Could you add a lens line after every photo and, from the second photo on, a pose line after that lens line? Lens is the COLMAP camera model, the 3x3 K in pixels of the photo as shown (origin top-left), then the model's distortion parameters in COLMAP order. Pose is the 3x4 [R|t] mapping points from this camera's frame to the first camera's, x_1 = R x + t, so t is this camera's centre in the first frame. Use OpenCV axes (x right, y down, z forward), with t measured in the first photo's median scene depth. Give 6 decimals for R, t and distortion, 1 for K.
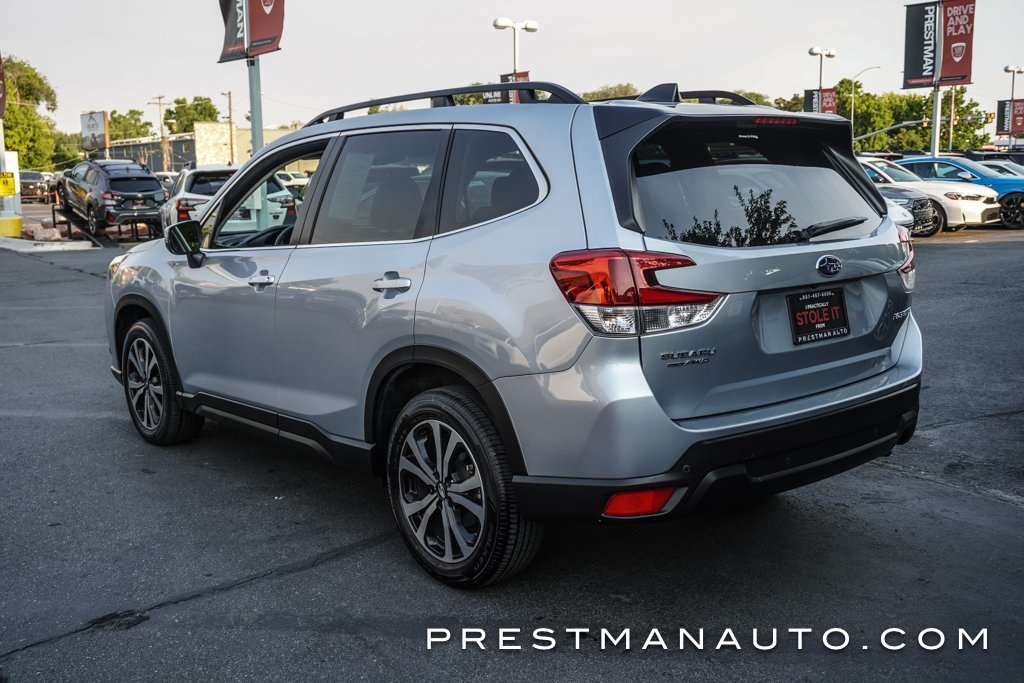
lens RADIAL K [[1111.0, 0, 515.4], [0, 1111.0, 341.6], [0, 0, 1]] dist [0.001977, 0.000000]
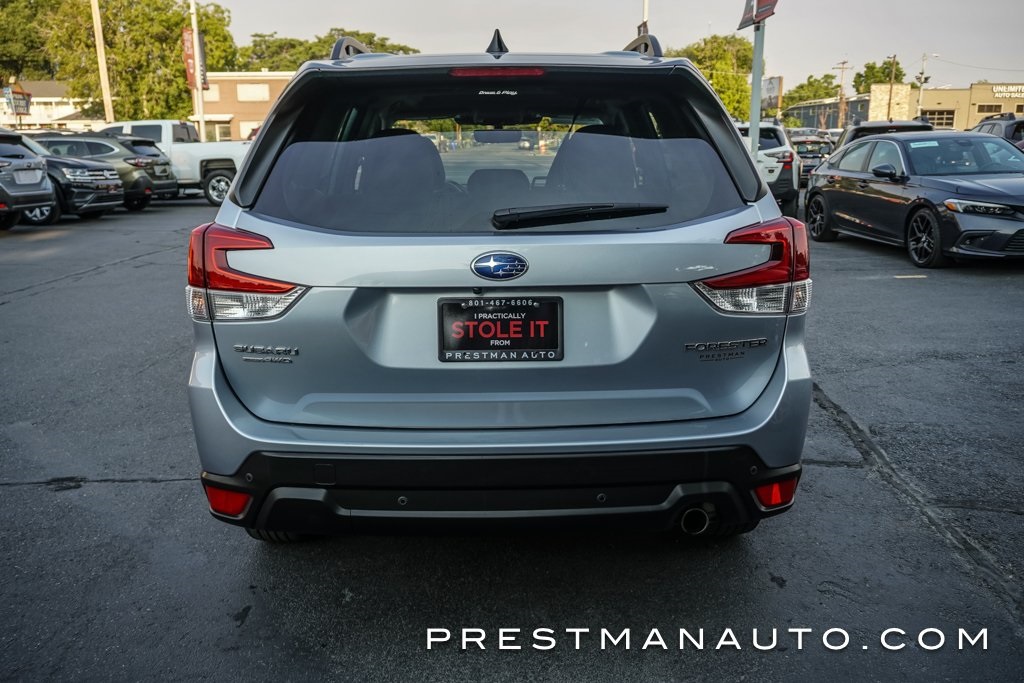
lens RADIAL K [[913.2, 0, 486.3], [0, 913.2, 339.0], [0, 0, 1]] dist [-0.010390, 0.008695]
pose [[0.760548, 0.151348, -0.631396, 0.242401], [-0.102820, 0.988256, 0.113037, -0.031686], [0.641089, -0.021050, 0.767178, 0.187157]]
